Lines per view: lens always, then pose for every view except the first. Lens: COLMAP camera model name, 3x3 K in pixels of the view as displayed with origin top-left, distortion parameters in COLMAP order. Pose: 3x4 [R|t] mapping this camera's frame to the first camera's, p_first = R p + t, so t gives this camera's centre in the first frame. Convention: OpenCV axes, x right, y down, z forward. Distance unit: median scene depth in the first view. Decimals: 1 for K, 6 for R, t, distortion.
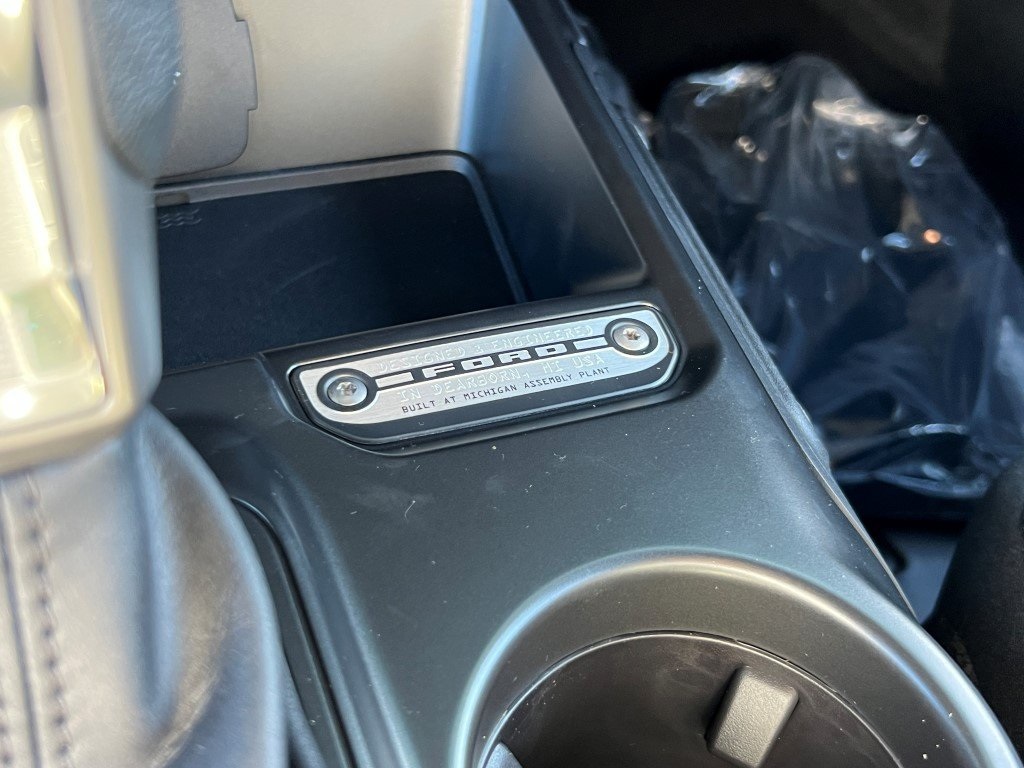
lens RADIAL K [[1178.6, 0, 510.5], [0, 1178.6, 378.1], [0, 0, 1]] dist [0.070105, 0.000000]
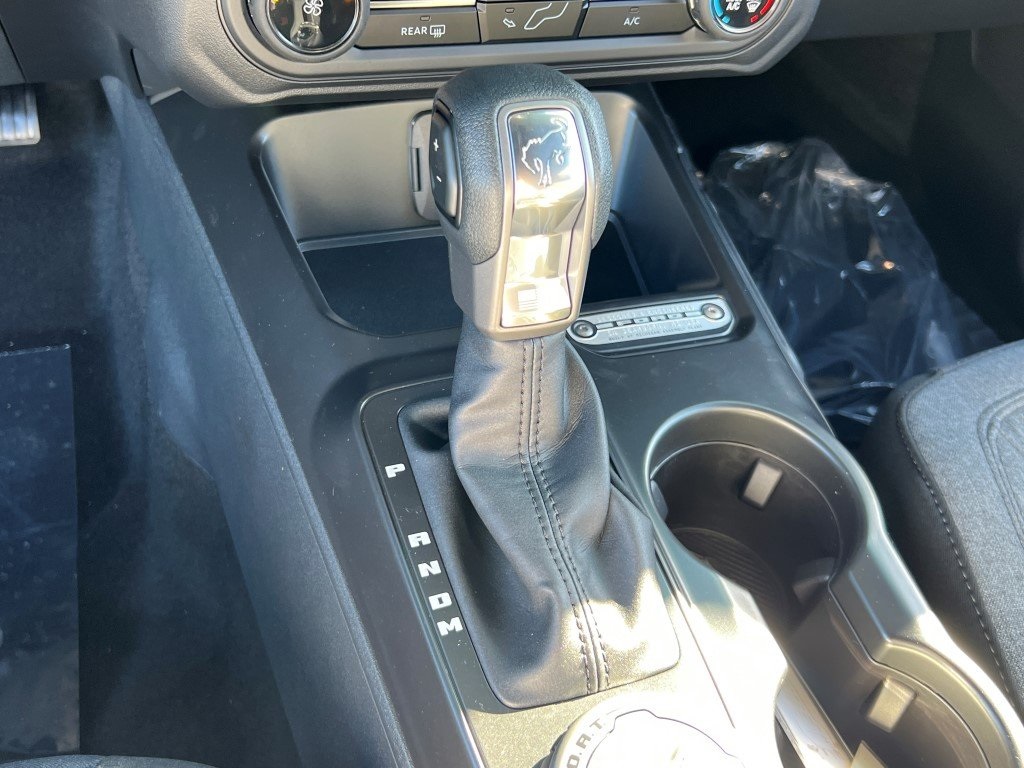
lens RADIAL K [[1031.9, 0, 510.6], [0, 1031.9, 386.9], [0, 0, 1]] dist [0.068905, 0.000000]
pose [[0.998381, 0.048187, -0.030207, -0.090308], [-0.047516, 0.998616, 0.022544, 0.034449], [0.031252, -0.021072, 0.999289, -0.398146]]
